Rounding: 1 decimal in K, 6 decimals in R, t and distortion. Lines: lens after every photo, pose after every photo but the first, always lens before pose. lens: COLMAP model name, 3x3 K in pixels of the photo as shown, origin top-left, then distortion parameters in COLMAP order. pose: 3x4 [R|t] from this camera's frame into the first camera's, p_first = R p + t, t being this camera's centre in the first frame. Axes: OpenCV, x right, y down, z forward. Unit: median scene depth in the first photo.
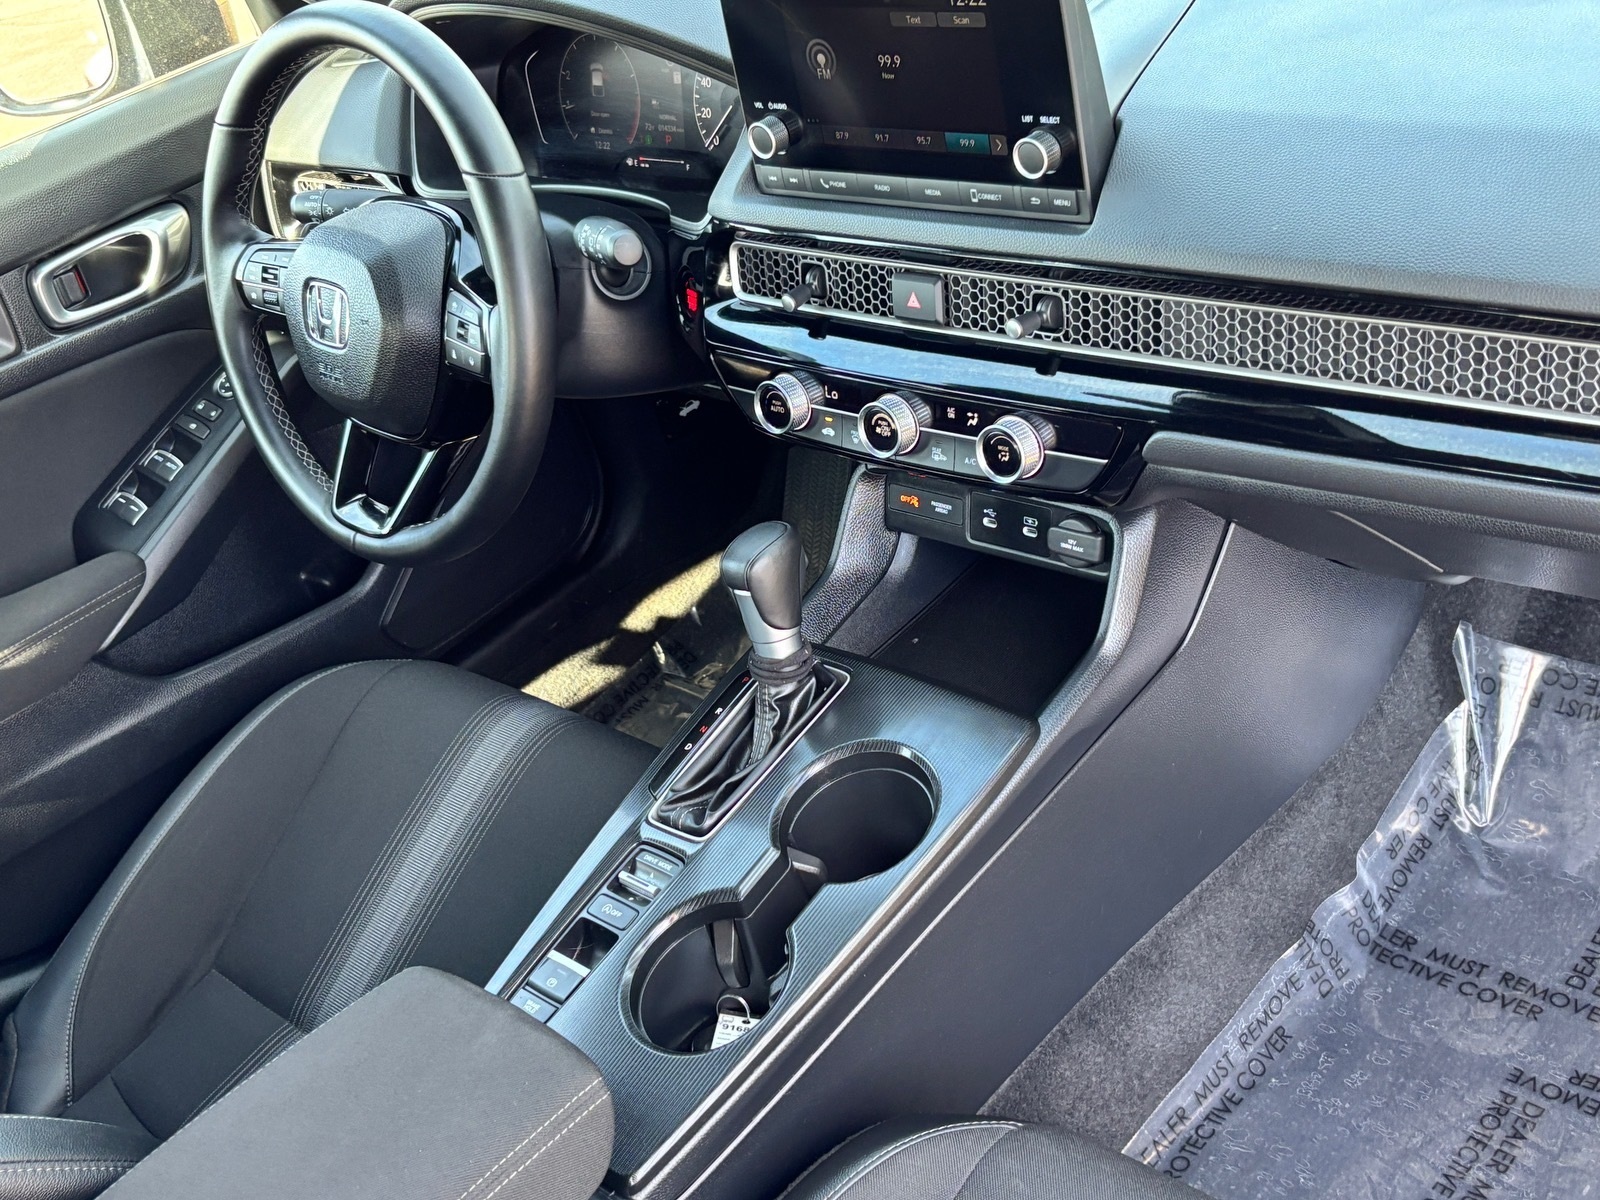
lens RADIAL K [[1847.5, 0, 808.3], [0, 1847.5, 621.1], [0, 0, 1]] dist [0.071869, 0.000000]
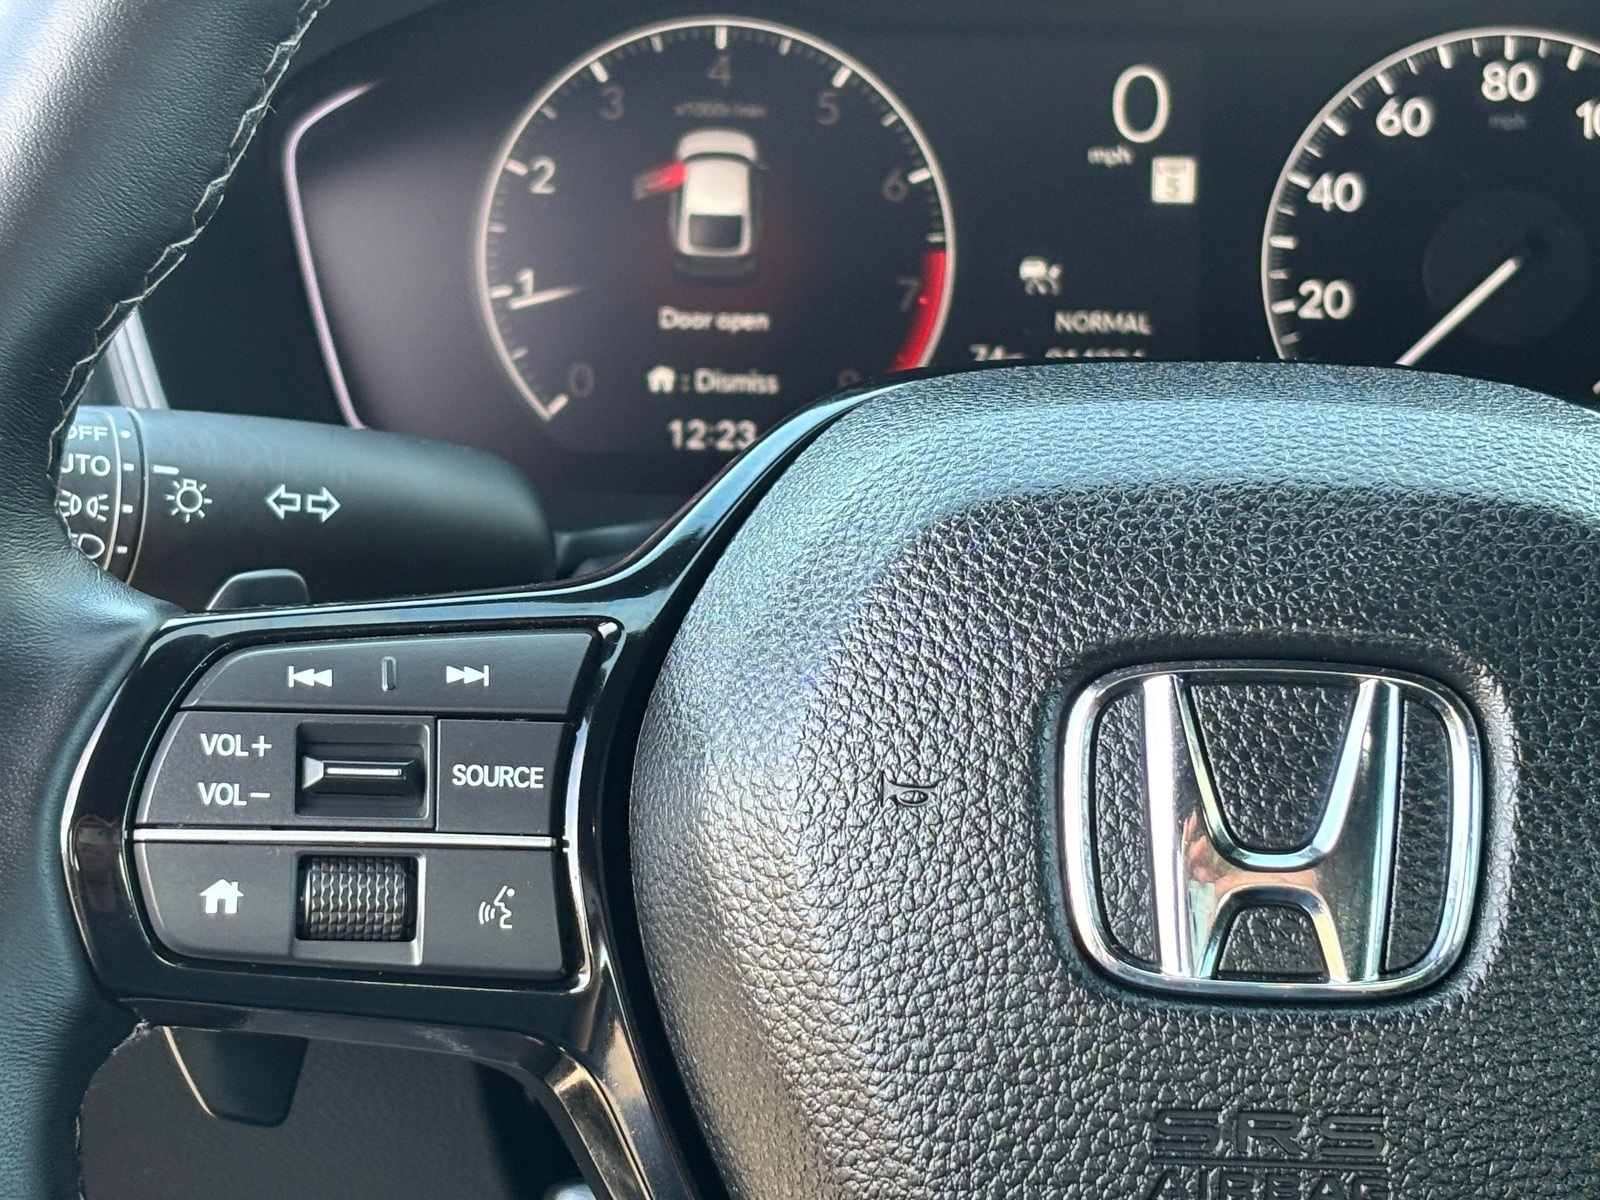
lens RADIAL K [[3811.8, 0, 685.7], [0, 3811.8, 604.3], [0, 0, 1]] dist [0.091588, 0.000000]
pose [[0.746697, 0.084367, 0.659792, -0.610537], [0.185239, 0.926309, -0.328084, -0.083531], [-0.638850, 0.367198, 0.676044, 0.872628]]
